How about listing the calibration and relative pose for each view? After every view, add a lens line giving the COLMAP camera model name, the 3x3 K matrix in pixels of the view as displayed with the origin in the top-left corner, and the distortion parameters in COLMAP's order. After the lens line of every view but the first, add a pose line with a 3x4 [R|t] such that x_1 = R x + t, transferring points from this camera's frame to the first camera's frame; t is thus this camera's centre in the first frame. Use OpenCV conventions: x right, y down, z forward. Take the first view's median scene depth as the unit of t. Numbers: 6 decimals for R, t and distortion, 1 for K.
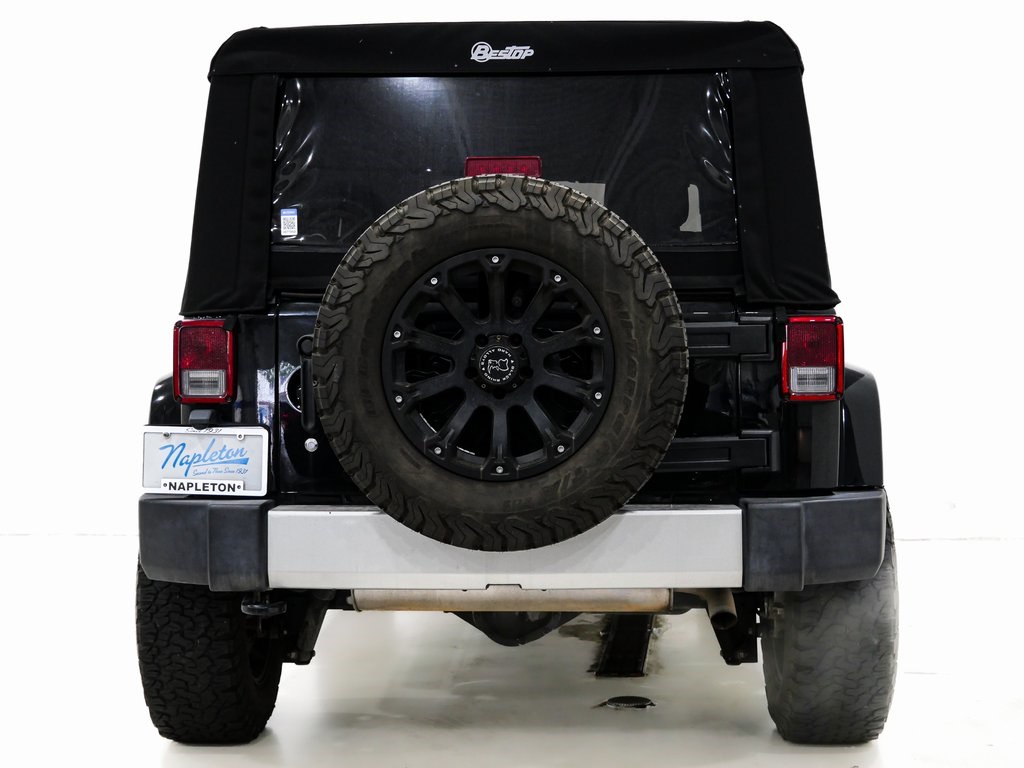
lens RADIAL K [[1679.5, 0, 510.3], [0, 1679.5, 386.2], [0, 0, 1]] dist [0.032860, 0.000000]
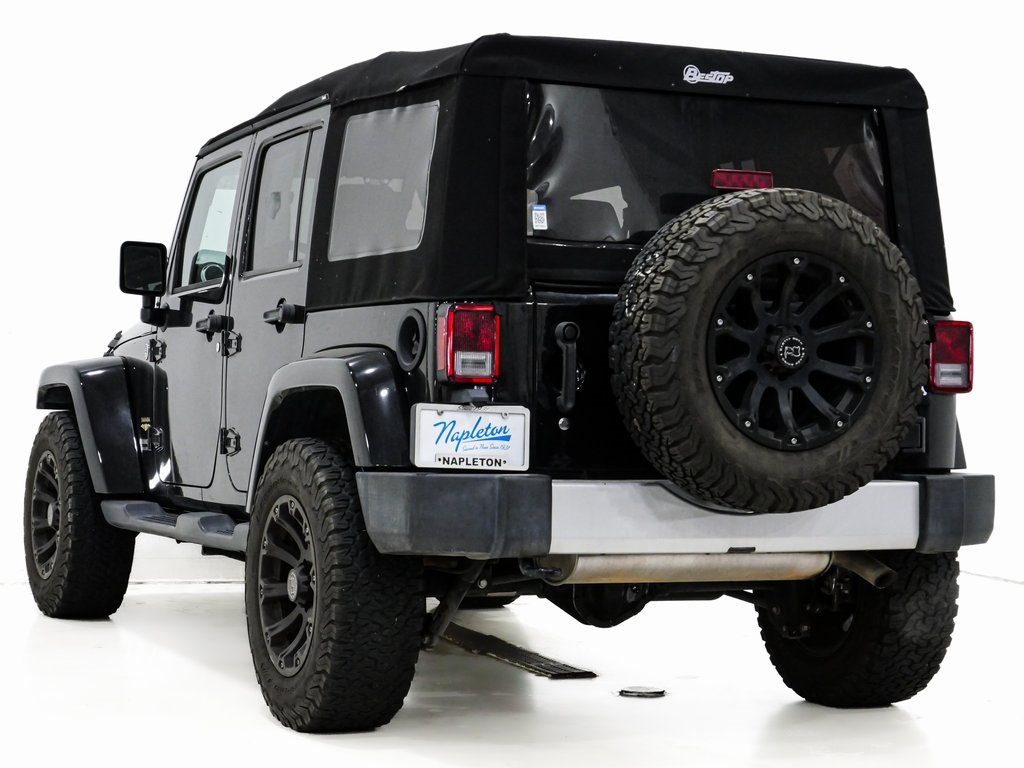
lens RADIAL K [[2350.8, 0, 511.0], [0, 2350.8, 383.4], [0, 0, 1]] dist [0.003829, 0.000000]
pose [[0.895656, 0.023866, 0.444106, -0.897408], [-0.009902, 0.999382, -0.033735, 0.065907], [-0.444637, 0.025817, 0.895339, -0.370864]]
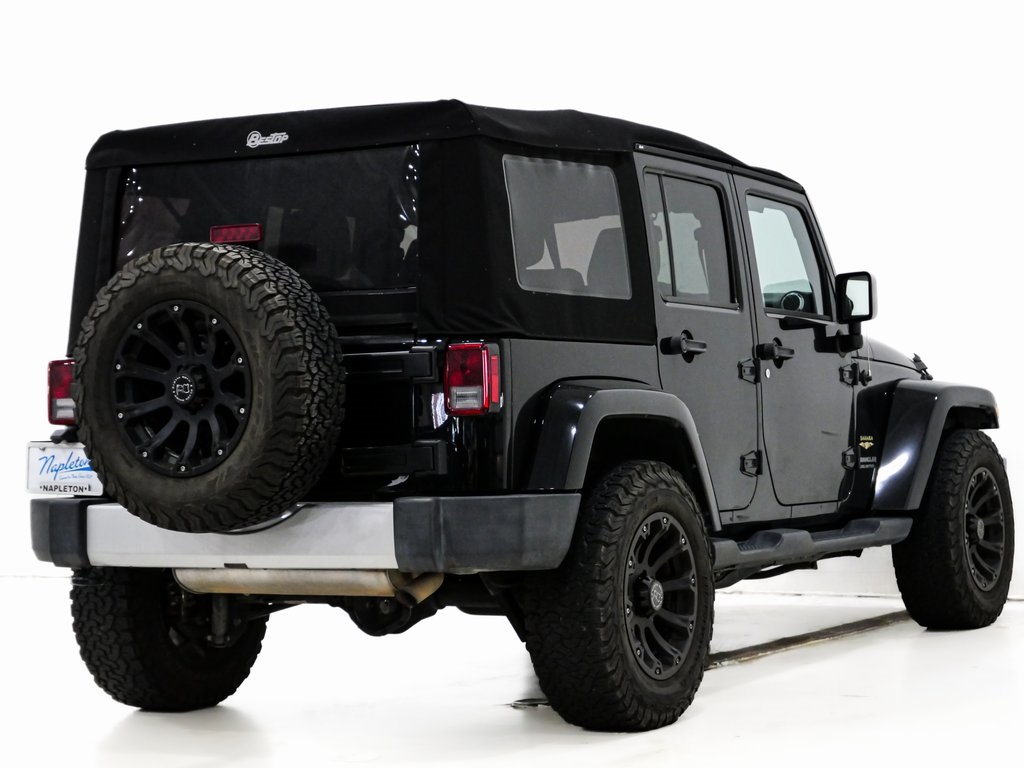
lens RADIAL K [[2441.2, 0, 533.5], [0, 2441.2, 354.7], [0, 0, 1]] dist [0.039586, 0.000000]
pose [[0.894082, -0.025297, -0.447189, 1.077060], [0.005858, 0.998979, -0.044799, 0.047337], [0.447866, 0.037435, 0.893317, -0.572780]]
